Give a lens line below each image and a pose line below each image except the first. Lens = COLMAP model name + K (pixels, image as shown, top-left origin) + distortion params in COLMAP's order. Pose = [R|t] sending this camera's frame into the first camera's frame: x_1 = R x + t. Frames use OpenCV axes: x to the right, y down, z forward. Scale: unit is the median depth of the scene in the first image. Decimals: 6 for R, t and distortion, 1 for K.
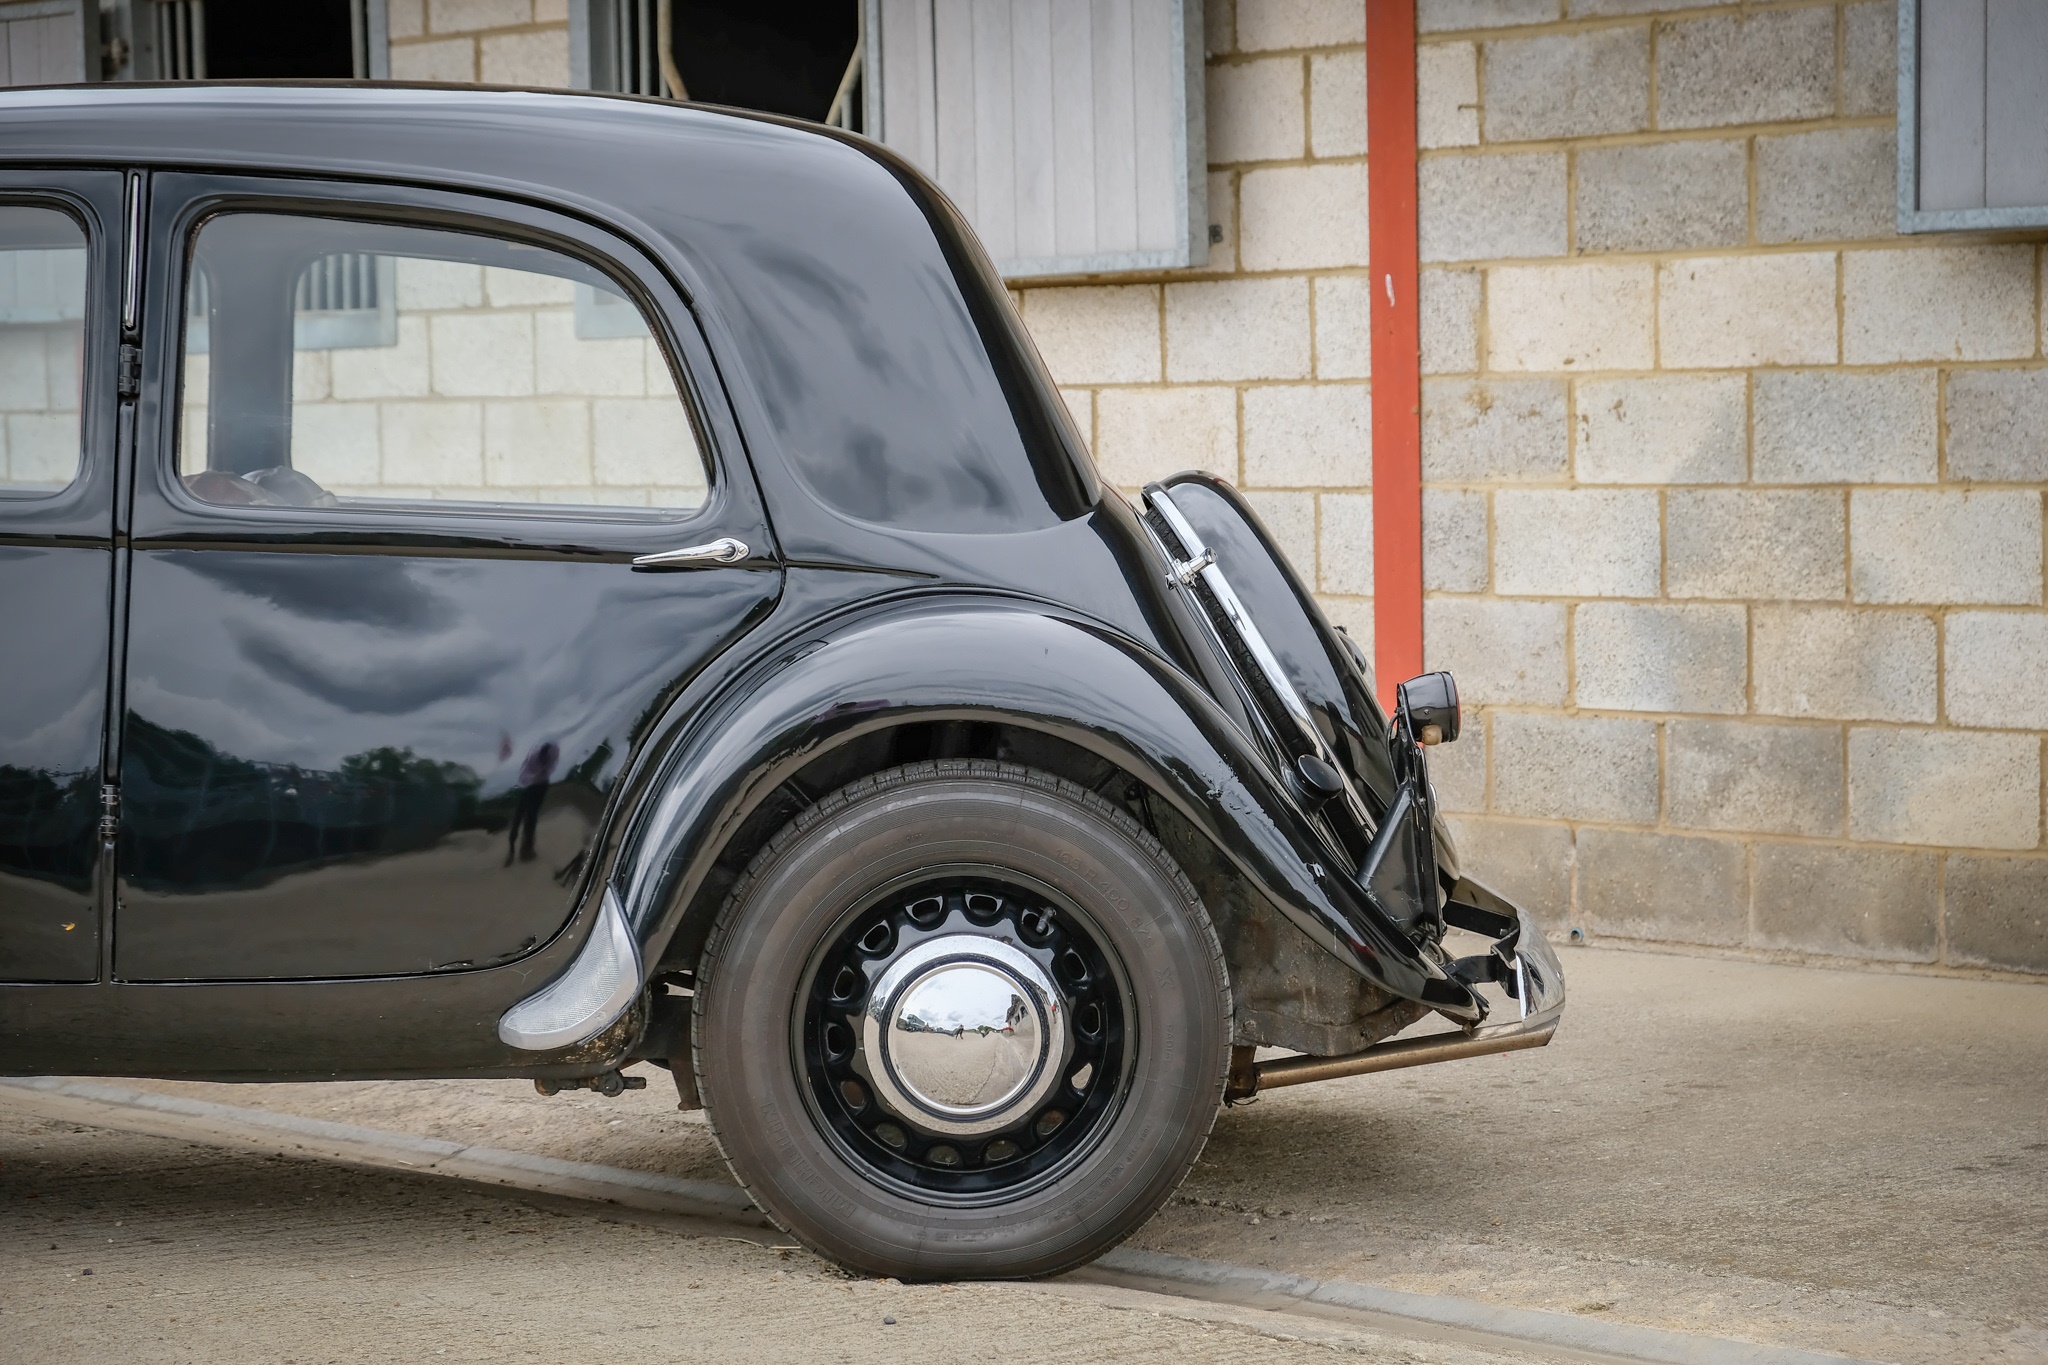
lens RADIAL K [[4866.4, 0, 1164.7], [0, 4866.4, 679.0], [0, 0, 1]] dist [0.009095, 0.745385]
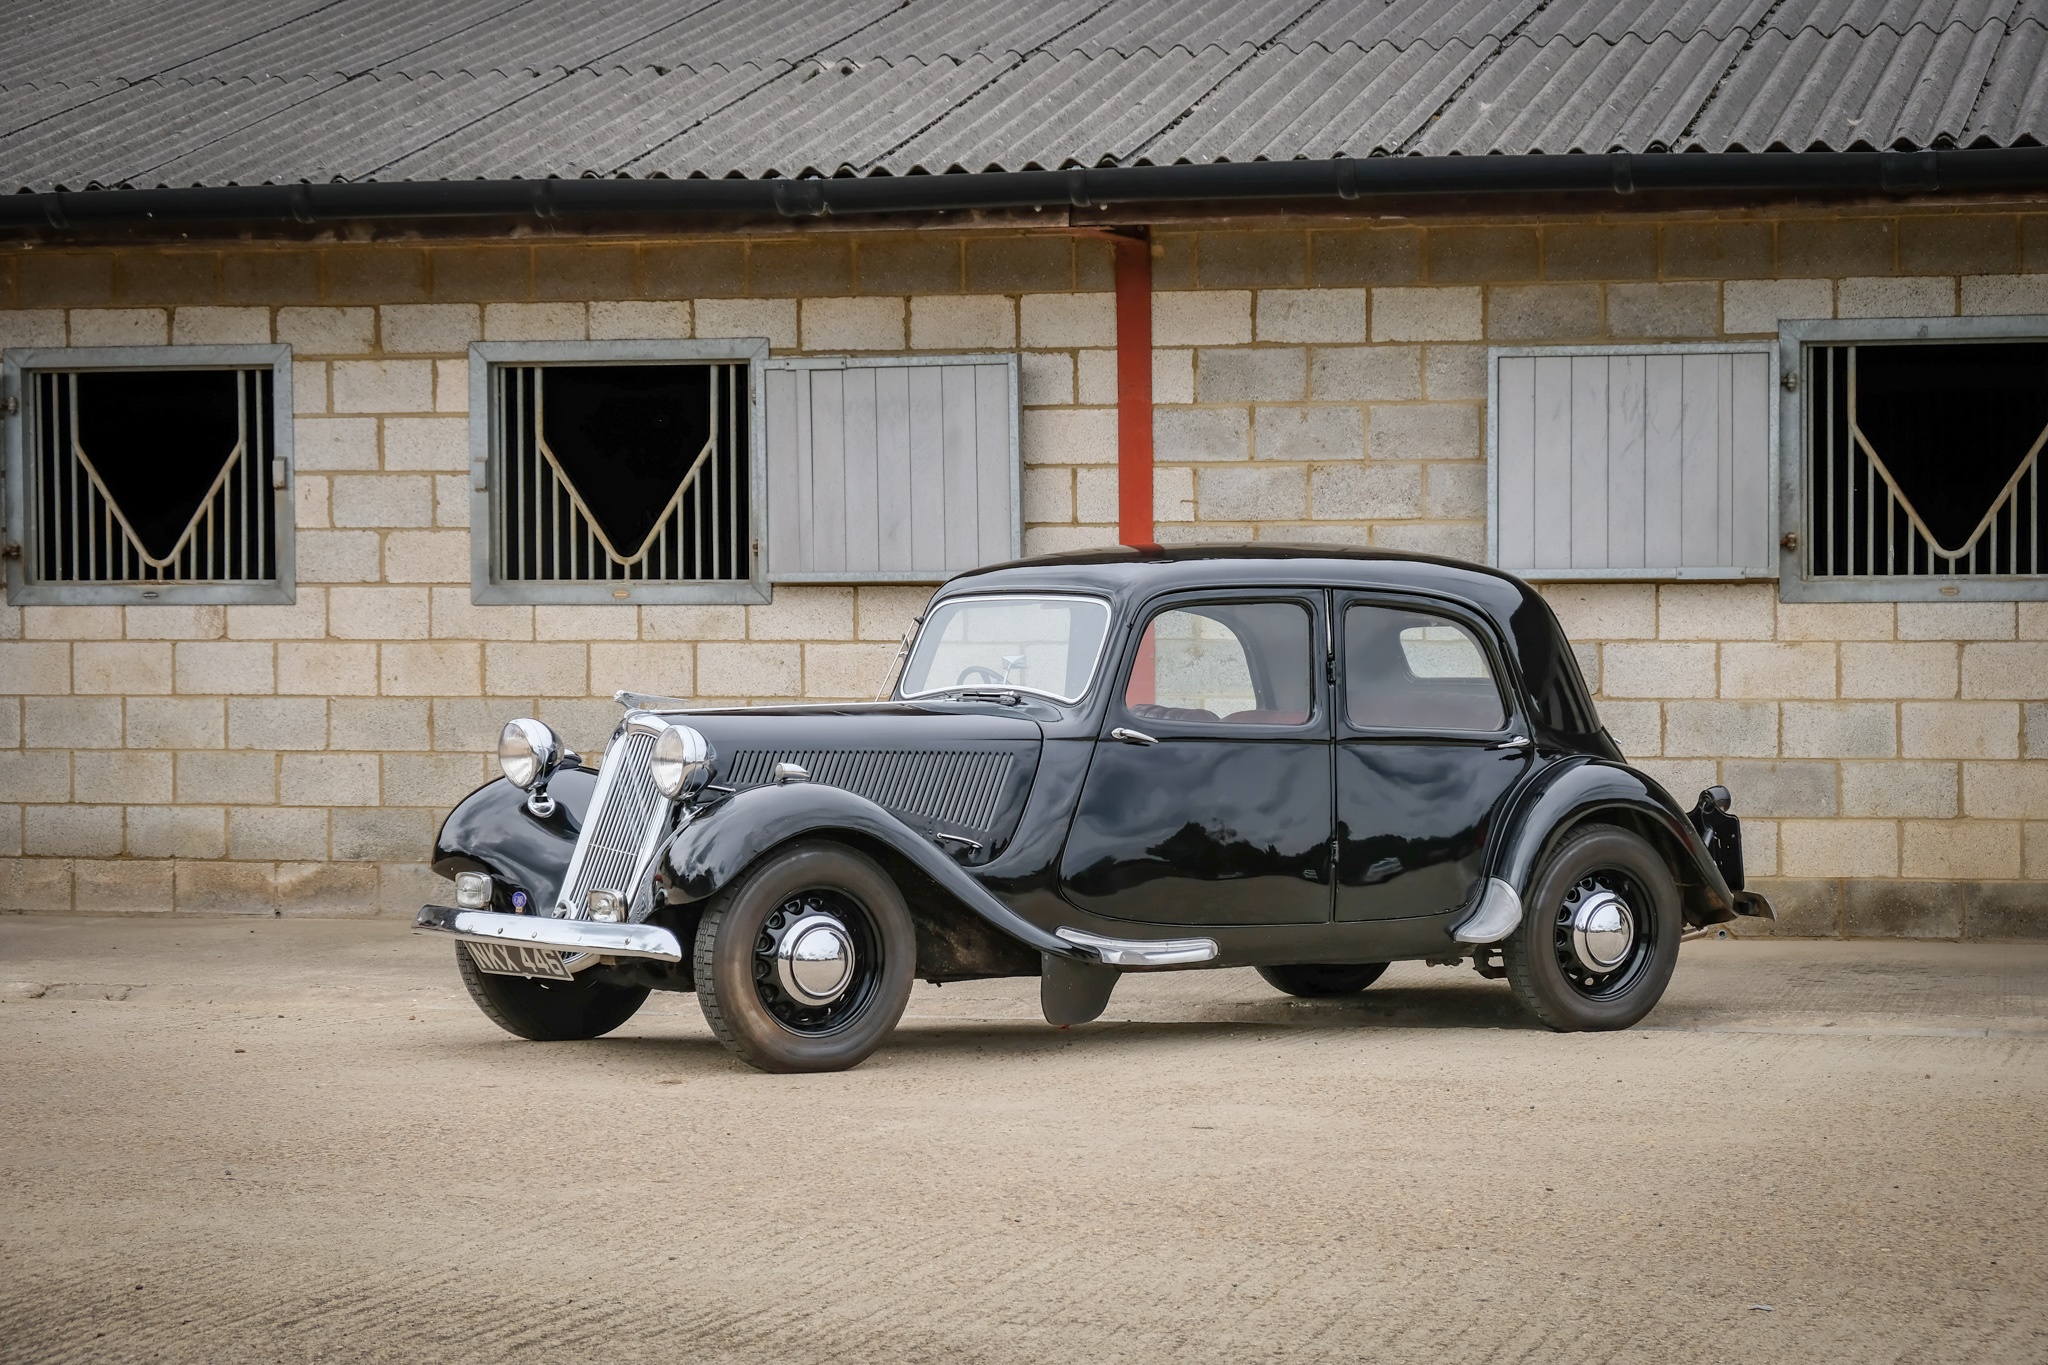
lens RADIAL K [[4824.1, 0, 1217.0], [0, 4824.1, 679.1], [0, 0, 1]] dist [-0.015747, 0.757699]
pose [[0.845018, -0.005766, 0.534706, -0.991500], [0.021293, 0.999512, -0.022872, -0.003387], [-0.534313, 0.030713, 0.844728, -0.644993]]
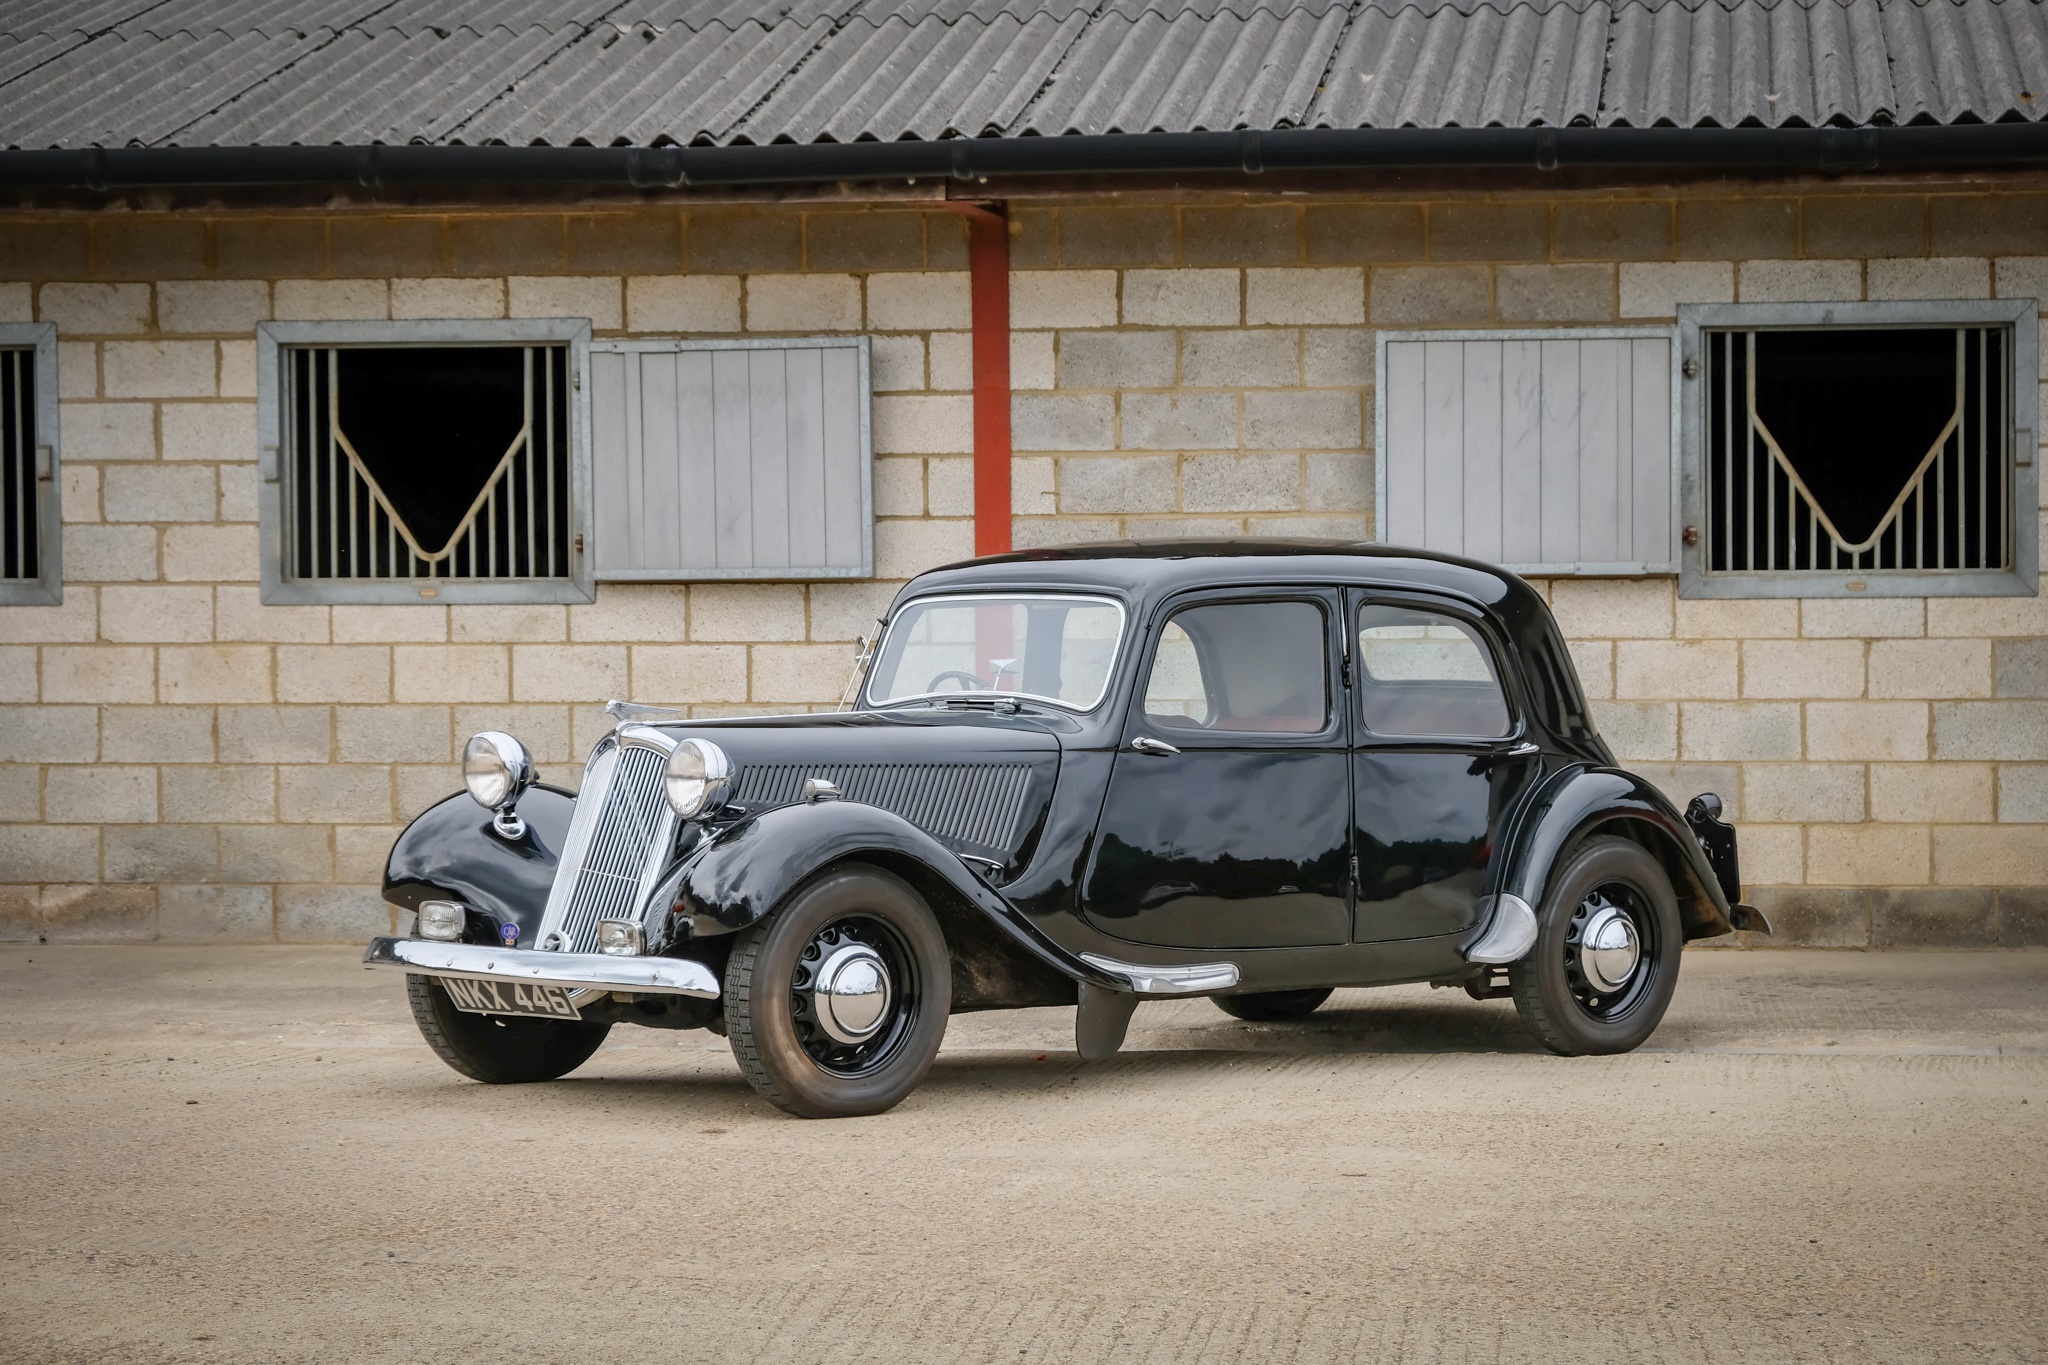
lens RADIAL K [[4824.1, 0, 1217.0], [0, 4824.1, 679.1], [0, 0, 1]] dist [-0.015747, 0.757699]
pose [[0.772167, -0.010578, 0.635331, -1.081504], [0.028706, 0.999421, -0.018250, -0.013961], [-0.634770, 0.032330, 0.772024, -0.449356]]
